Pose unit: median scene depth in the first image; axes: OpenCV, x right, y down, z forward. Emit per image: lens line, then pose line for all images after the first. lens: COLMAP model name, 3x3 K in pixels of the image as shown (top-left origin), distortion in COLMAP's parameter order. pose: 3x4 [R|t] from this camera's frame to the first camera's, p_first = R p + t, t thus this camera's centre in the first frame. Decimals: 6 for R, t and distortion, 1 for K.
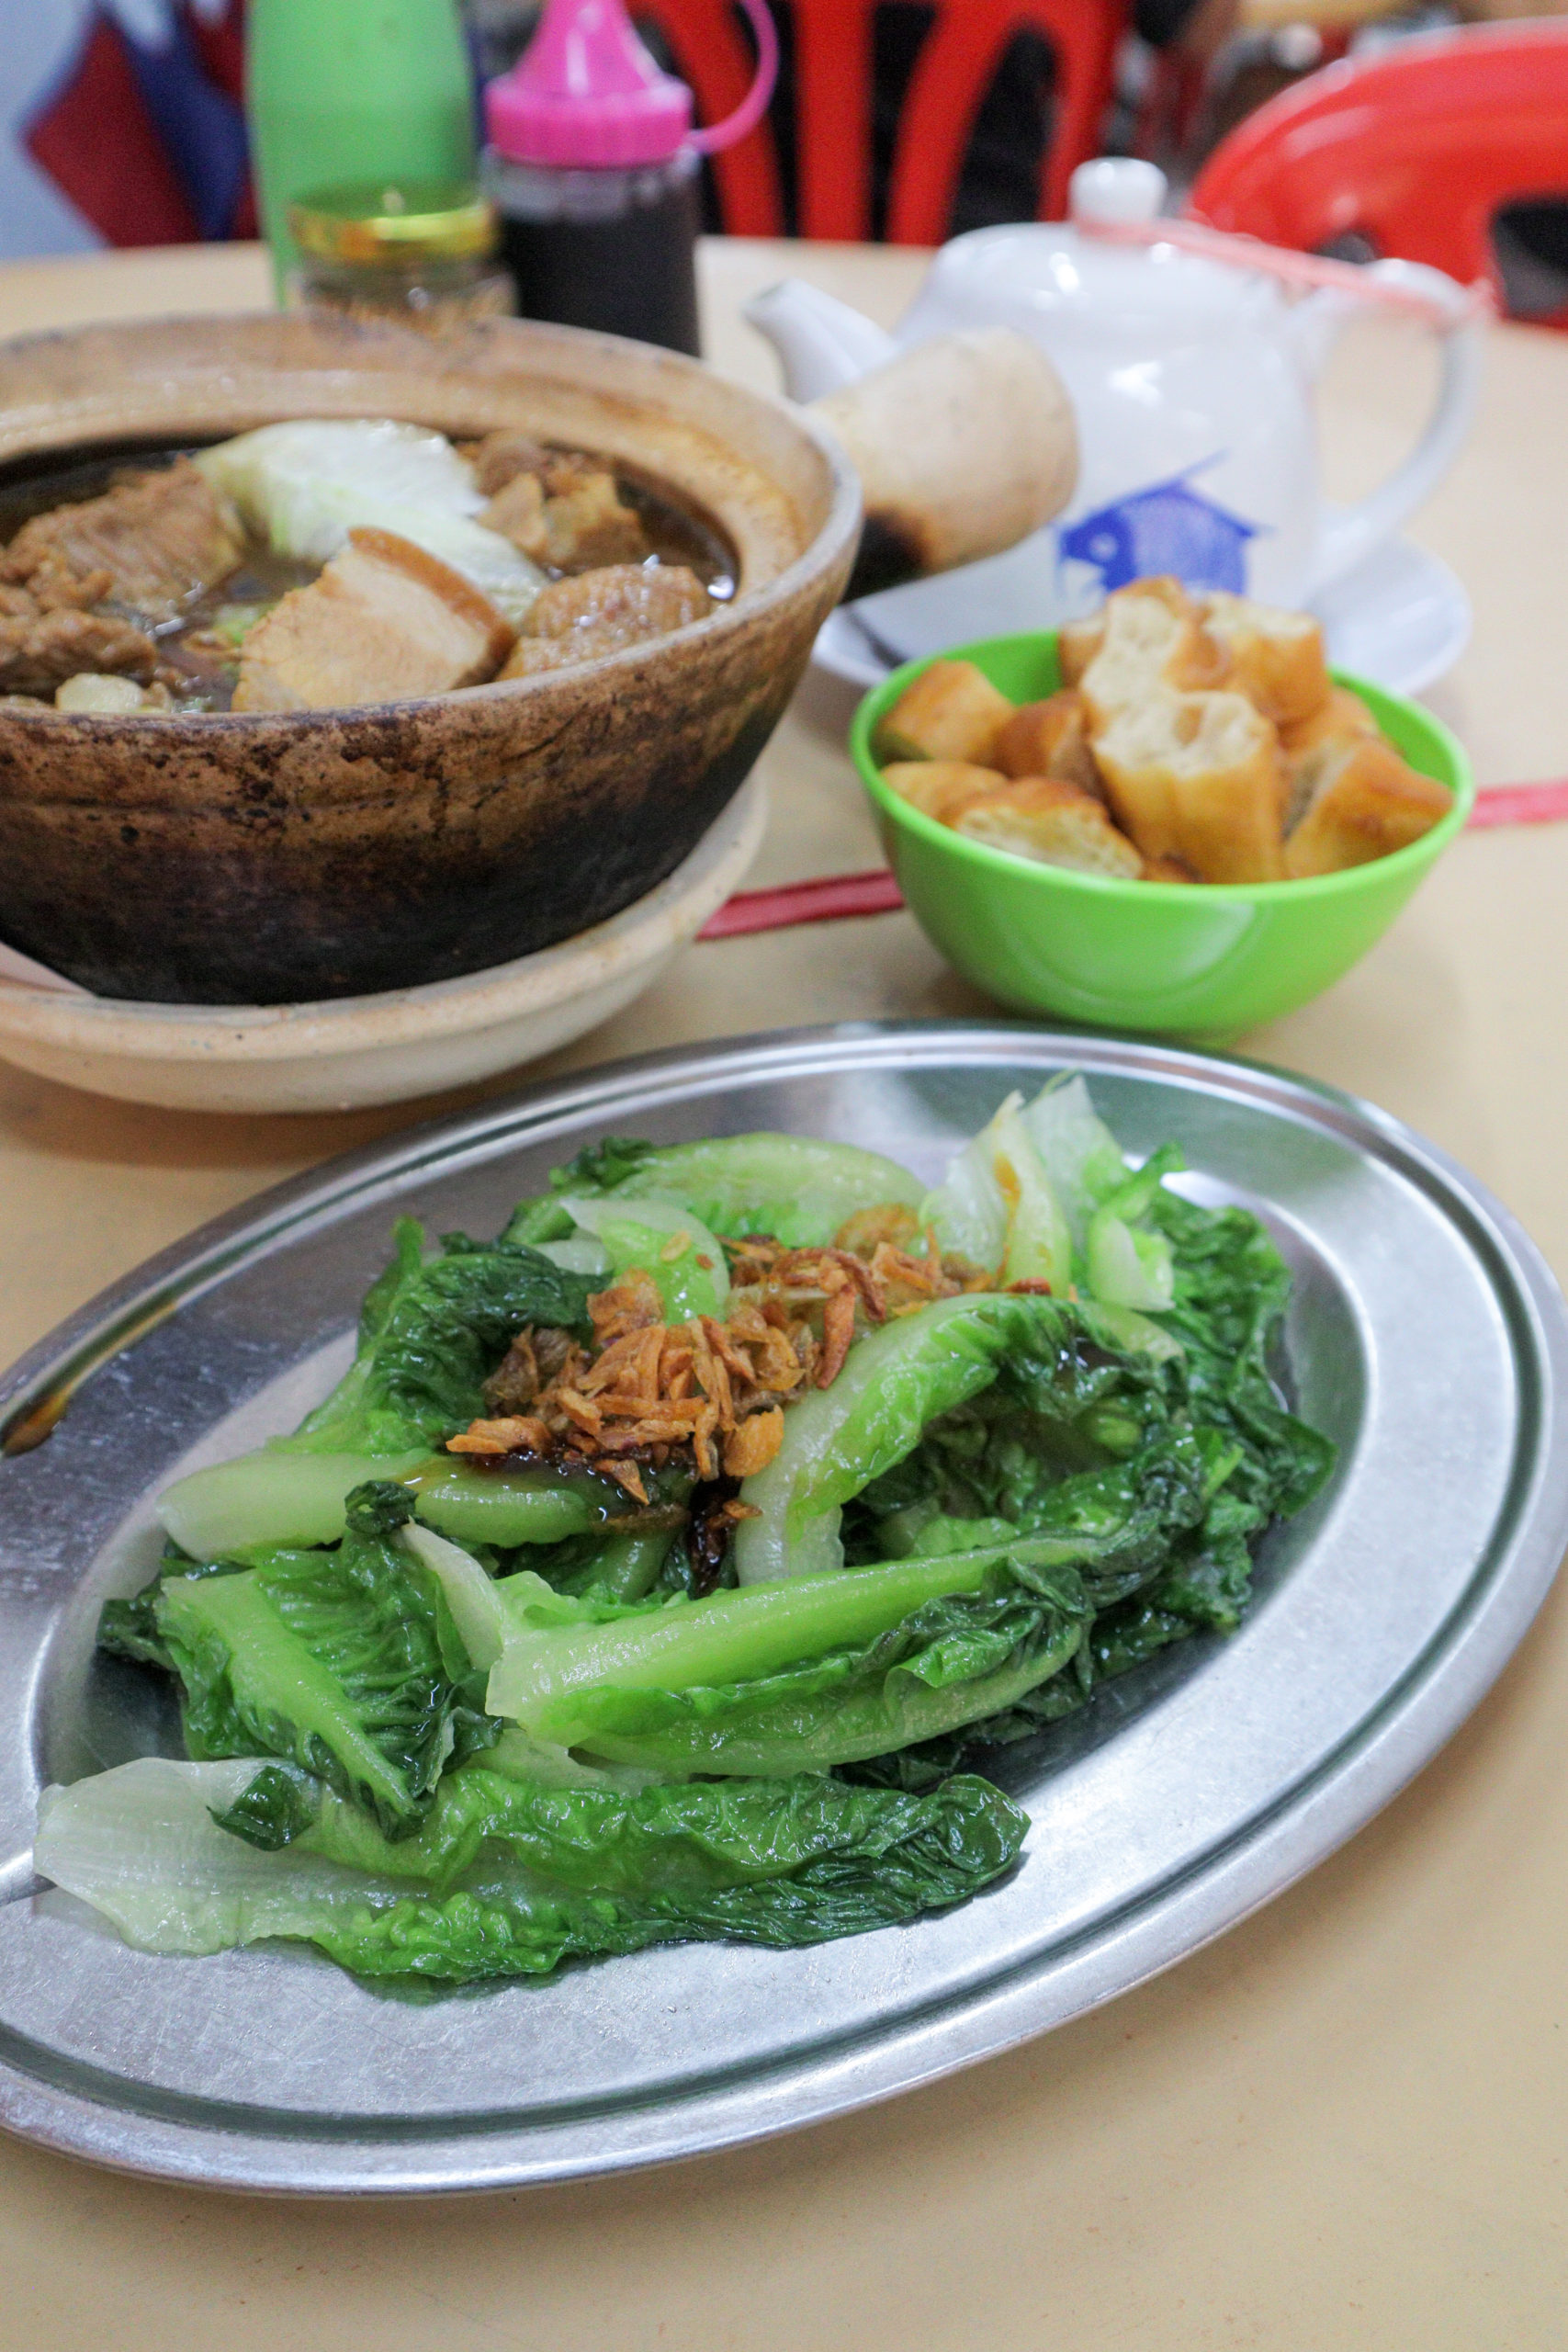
lens RADIAL K [[2009.7, 0, 783.0], [0, 2009.7, 1224.6], [0, 0, 1]] dist [0.006545, -0.003863]
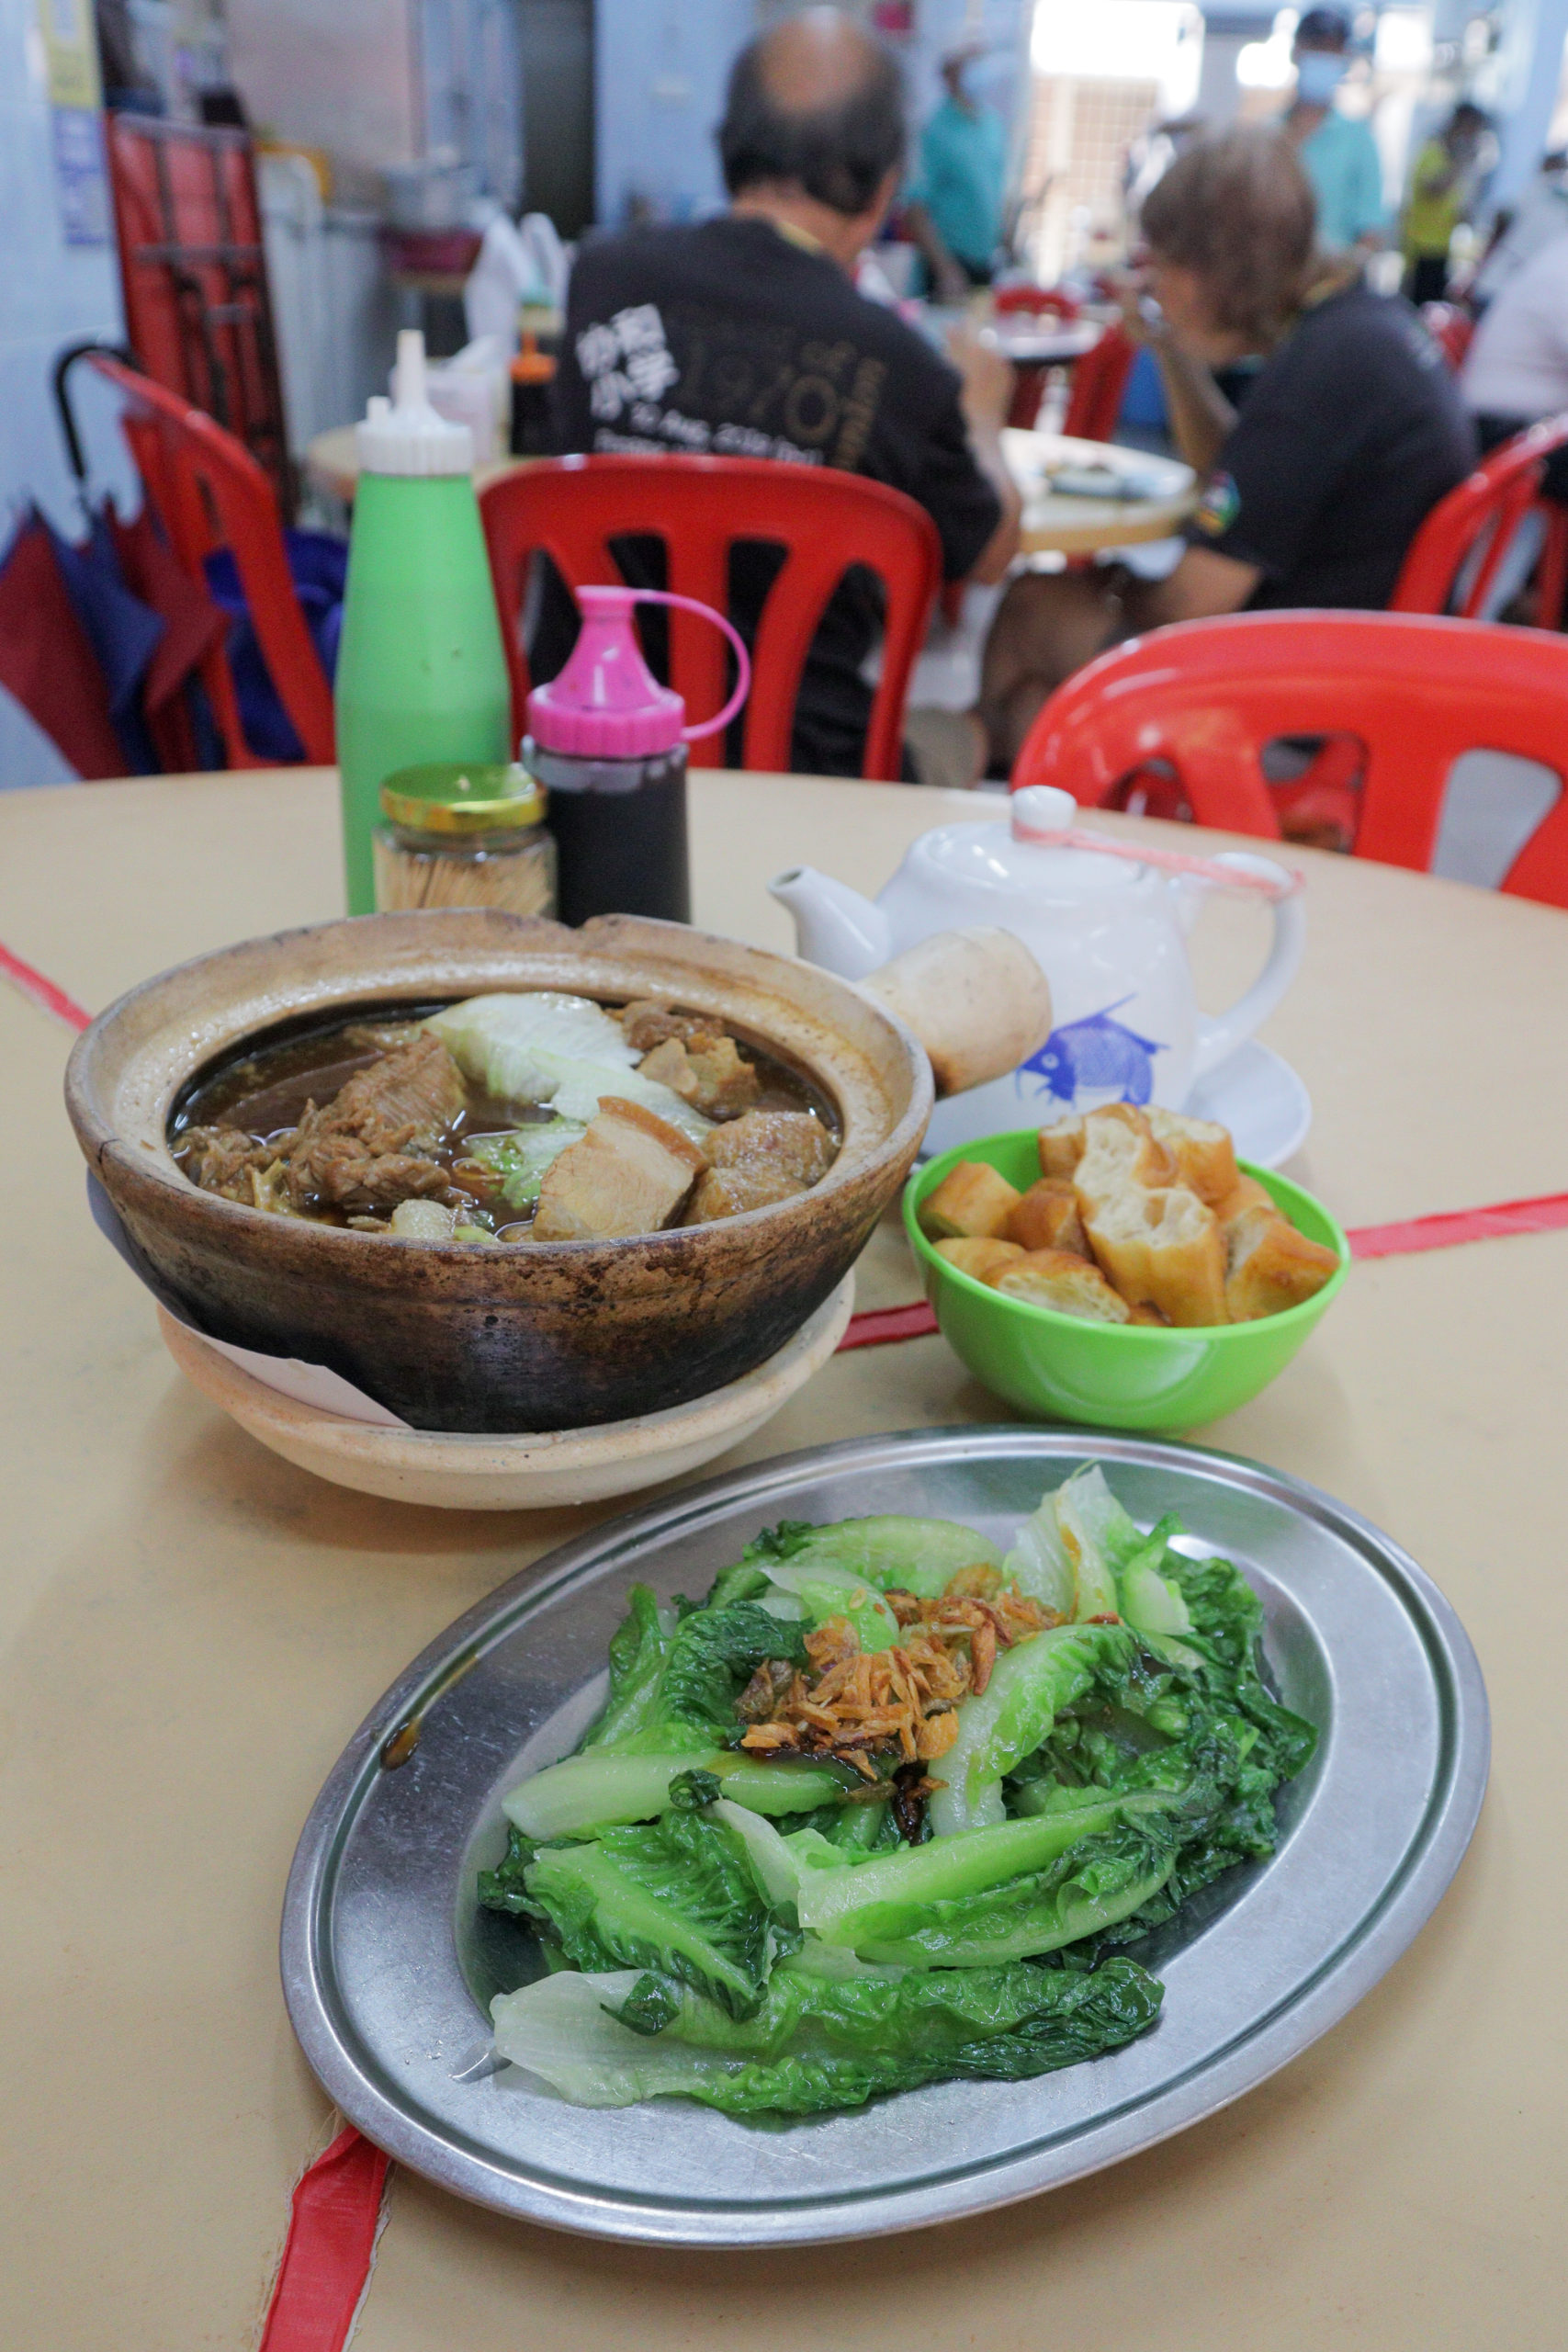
lens RADIAL K [[2009.7, 0, 783.0], [0, 2009.7, 1224.6], [0, 0, 1]] dist [0.006545, -0.003863]
pose [[0.994089, -0.013377, 0.107745, -0.263655], [0.032347, 0.983805, -0.176300, -0.000269], [-0.103641, 0.178743, 0.978422, -0.438101]]
